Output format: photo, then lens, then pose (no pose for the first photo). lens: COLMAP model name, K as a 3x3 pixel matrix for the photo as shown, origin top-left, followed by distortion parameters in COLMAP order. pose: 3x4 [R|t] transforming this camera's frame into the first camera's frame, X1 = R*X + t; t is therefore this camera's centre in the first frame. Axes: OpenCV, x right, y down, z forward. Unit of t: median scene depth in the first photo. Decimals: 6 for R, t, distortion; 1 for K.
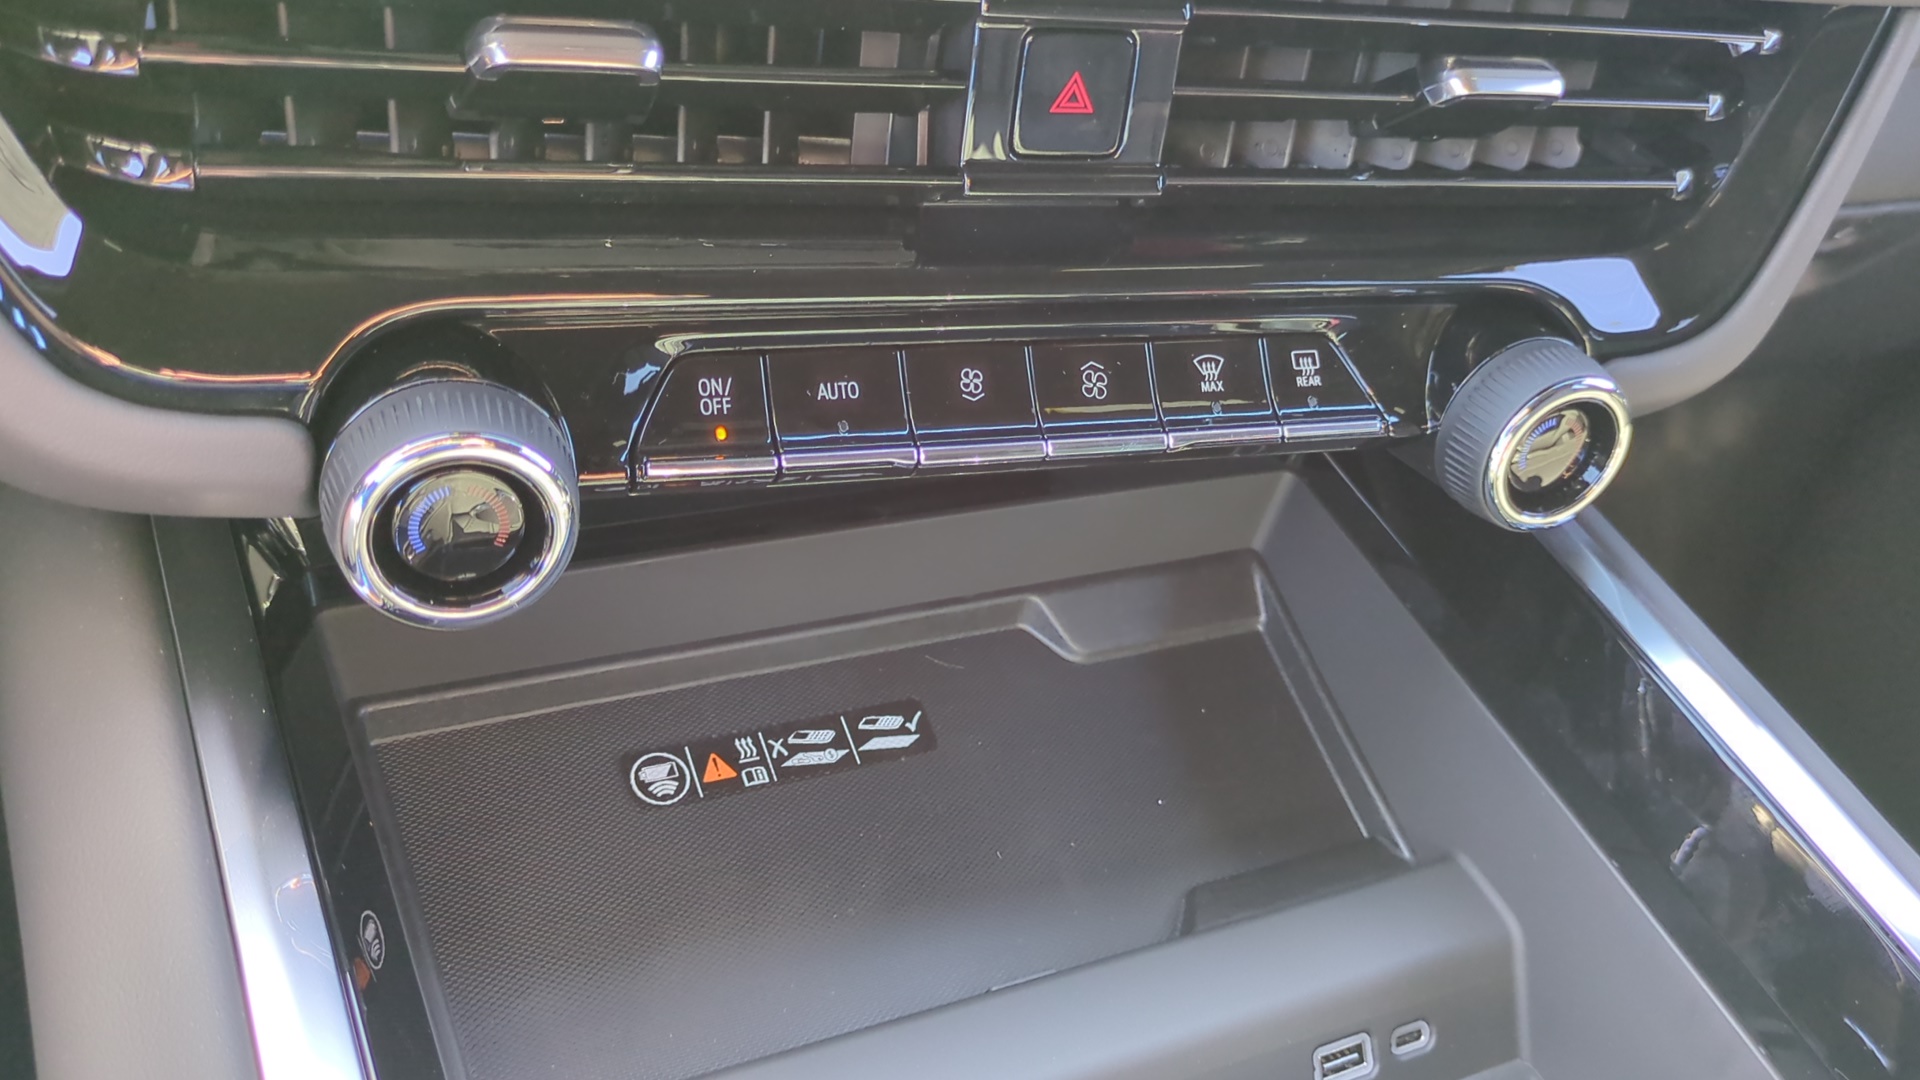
lens RADIAL K [[1651.3, 0, 956.4], [0, 1651.3, 528.8], [0, 0, 1]] dist [0.063811, -0.085823]
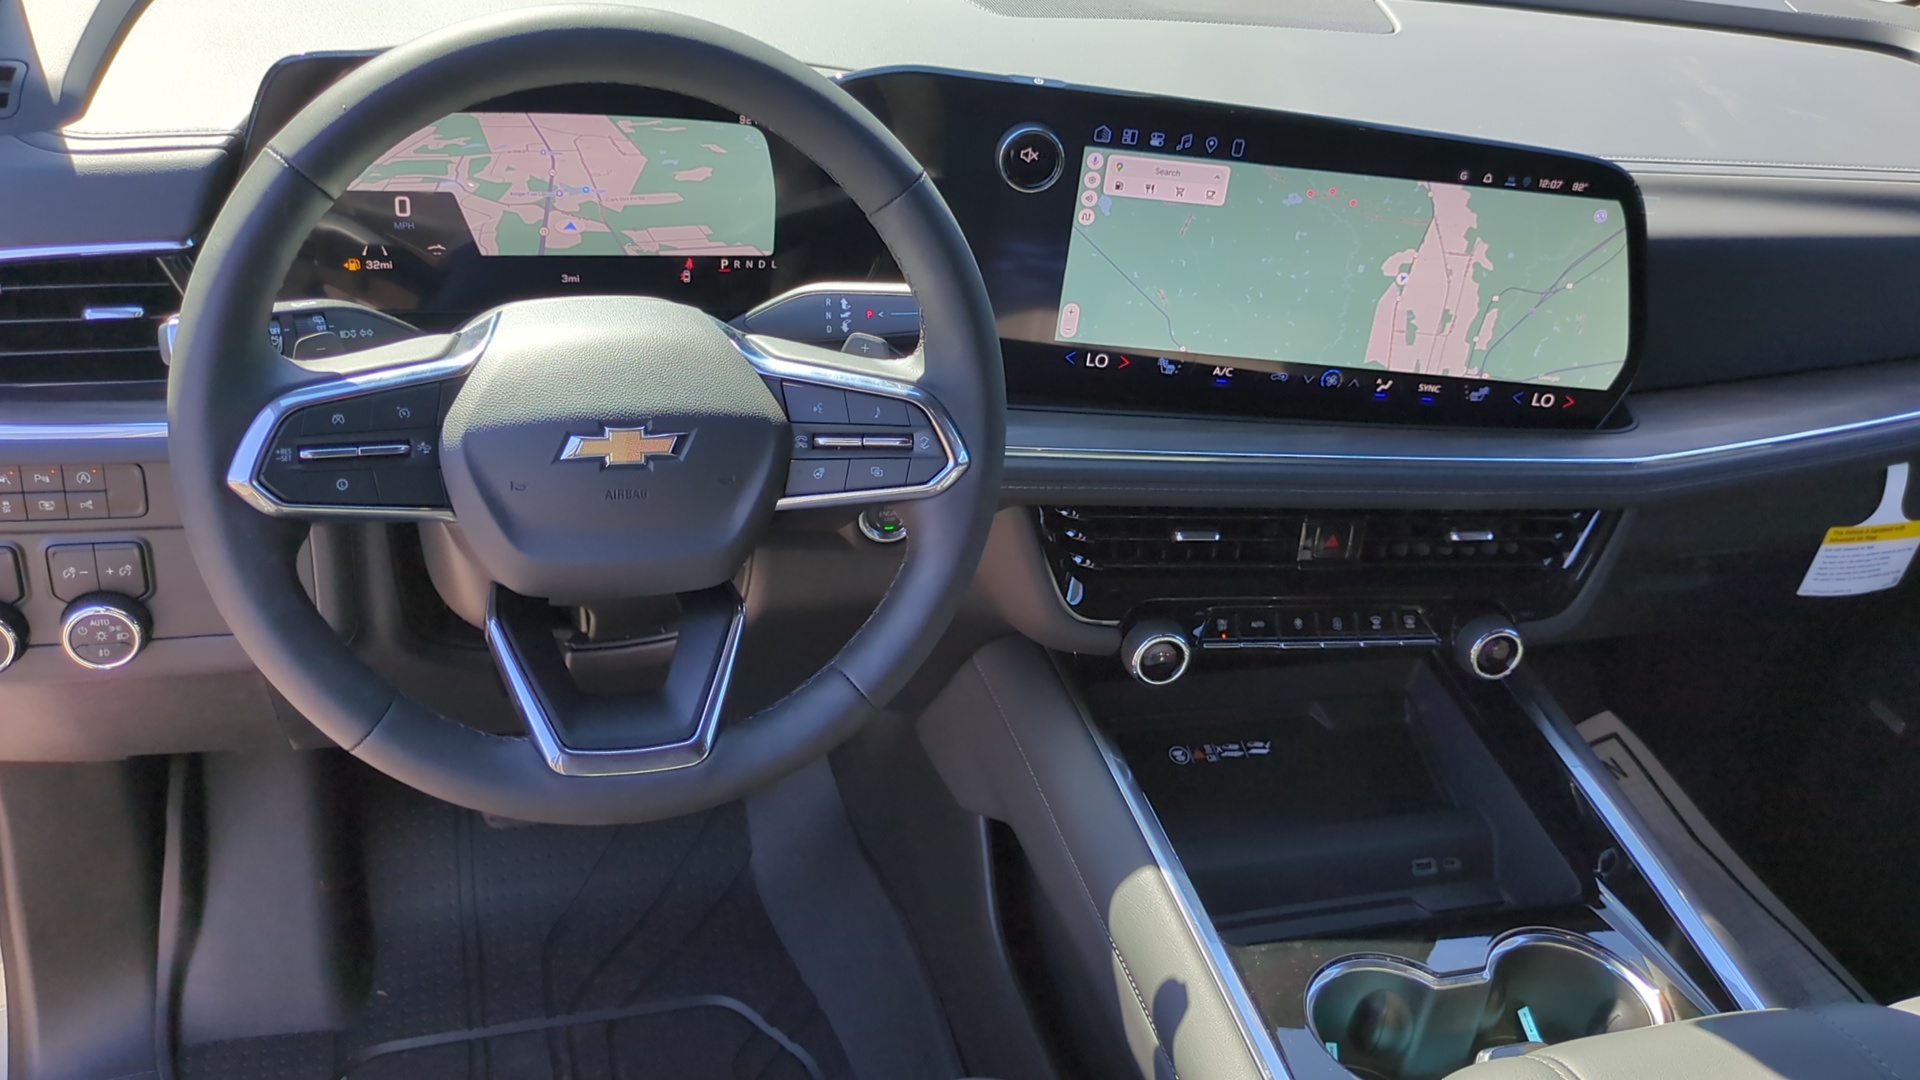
lens RADIAL K [[1651.3, 0, 956.4], [0, 1651.3, 528.8], [0, 0, 1]] dist [0.063811, -0.085823]
pose [[0.987303, 0.029103, -0.156160, -0.136966], [-0.047391, 0.992269, -0.114702, 0.119843], [0.151615, 0.120646, 0.981049, -2.095215]]
